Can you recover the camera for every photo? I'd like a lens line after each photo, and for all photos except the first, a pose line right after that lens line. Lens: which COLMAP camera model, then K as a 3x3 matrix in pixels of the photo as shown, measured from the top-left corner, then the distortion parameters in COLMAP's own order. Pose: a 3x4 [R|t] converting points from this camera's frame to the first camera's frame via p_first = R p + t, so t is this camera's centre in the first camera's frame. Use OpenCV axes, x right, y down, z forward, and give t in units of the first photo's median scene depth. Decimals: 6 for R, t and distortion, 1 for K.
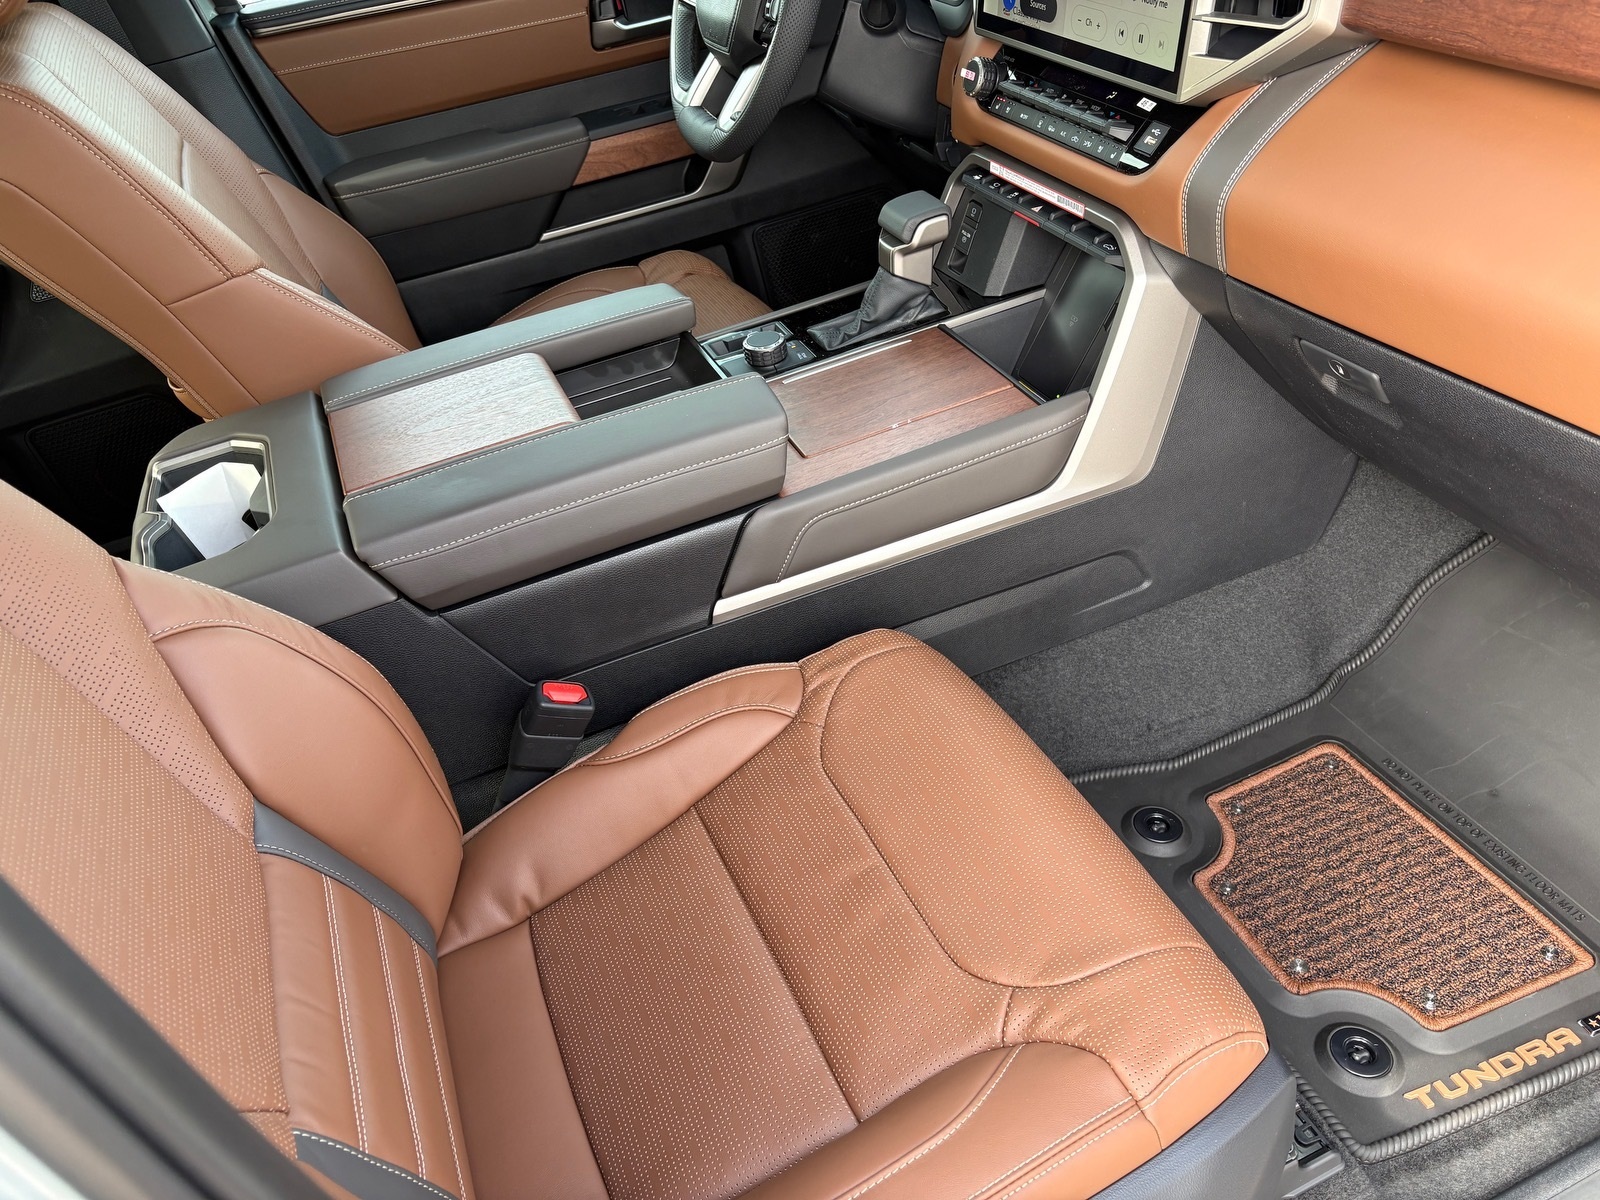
lens RADIAL K [[1207.4, 0, 798.3], [0, 1207.4, 574.9], [0, 0, 1]] dist [0.042562, -0.038684]
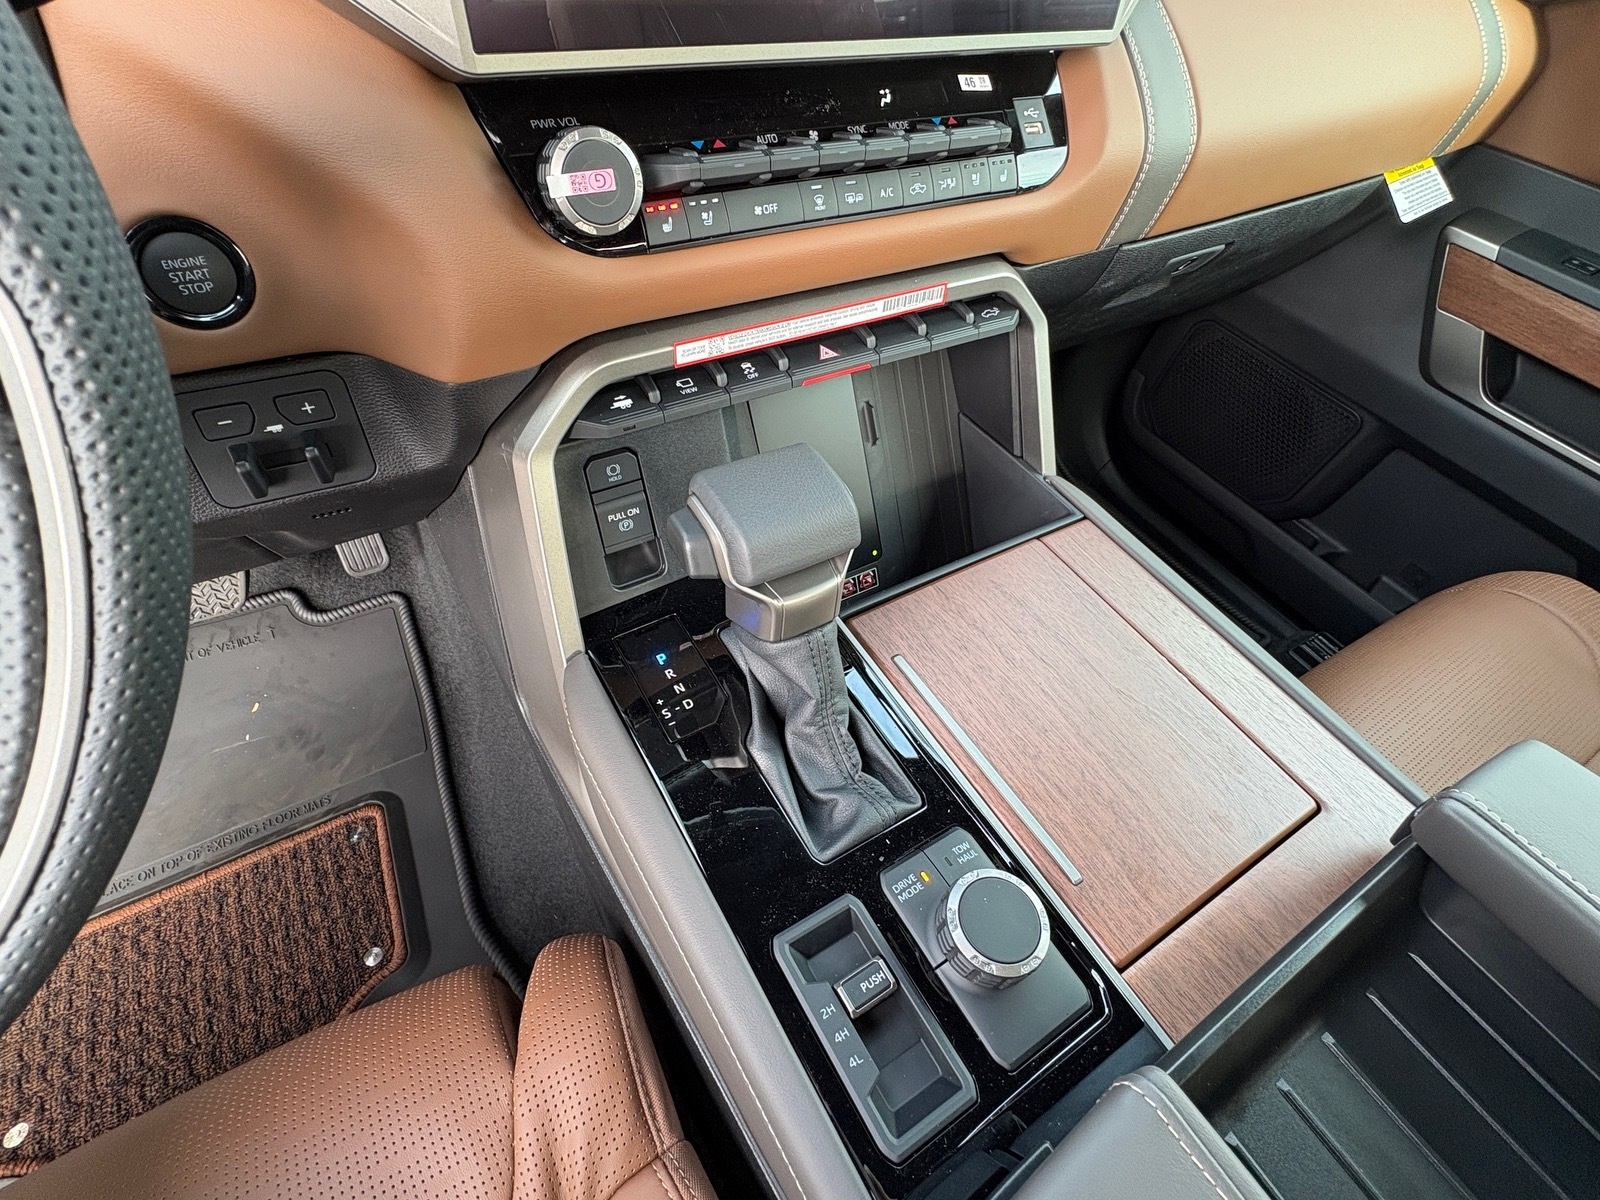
lens RADIAL K [[739.3, 0, 793.9], [0, 739.3, 591.0], [0, 0, 1]] dist [0.008190, 0.000705]
pose [[-0.171600, -0.663141, 0.728558, -0.134574], [0.518789, 0.567855, 0.639060, -0.490408], [-0.837503, 0.487631, 0.246587, 1.027863]]
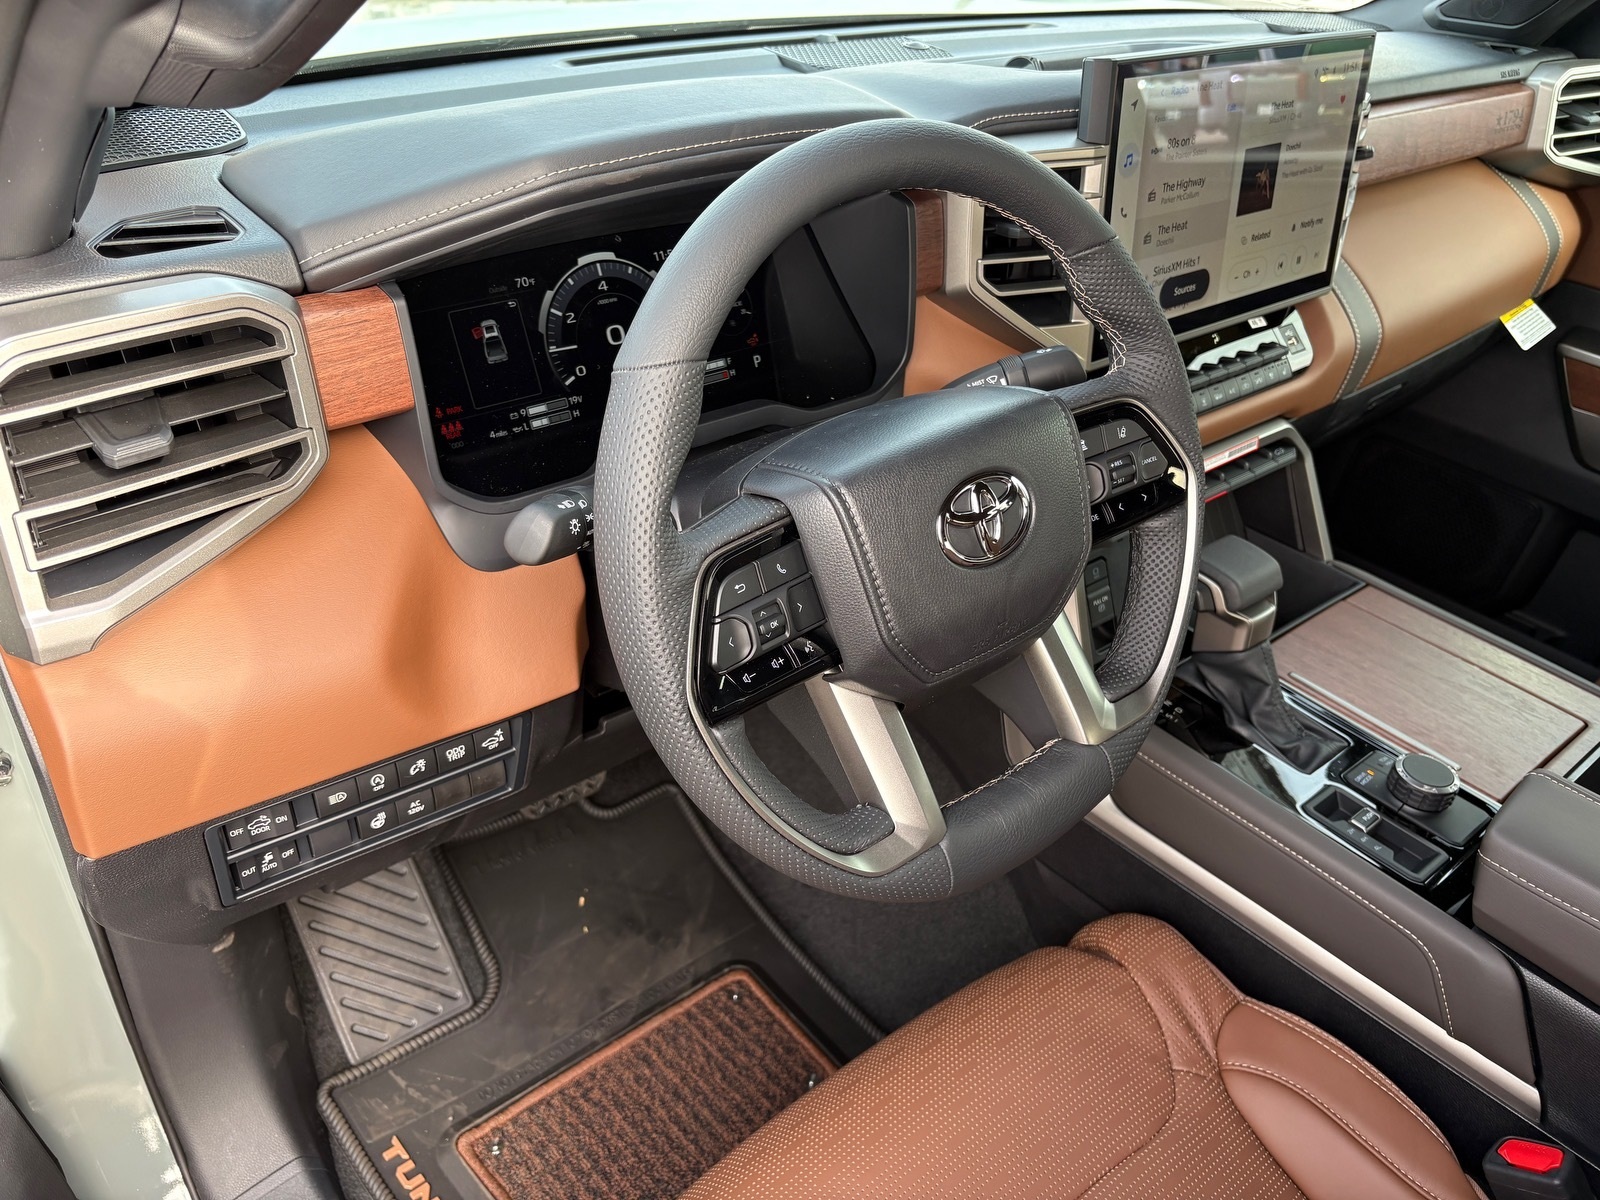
lens RADIAL K [[1207.4, 0, 804.9], [0, 1207.4, 602.8], [0, 0, 1]] dist [0.042562, -0.038684]
pose [[-0.306838, -0.426197, 0.851003, -0.520834], [0.552846, 0.648013, 0.523871, -0.904475], [-0.774733, 0.631218, 0.036786, 1.299827]]
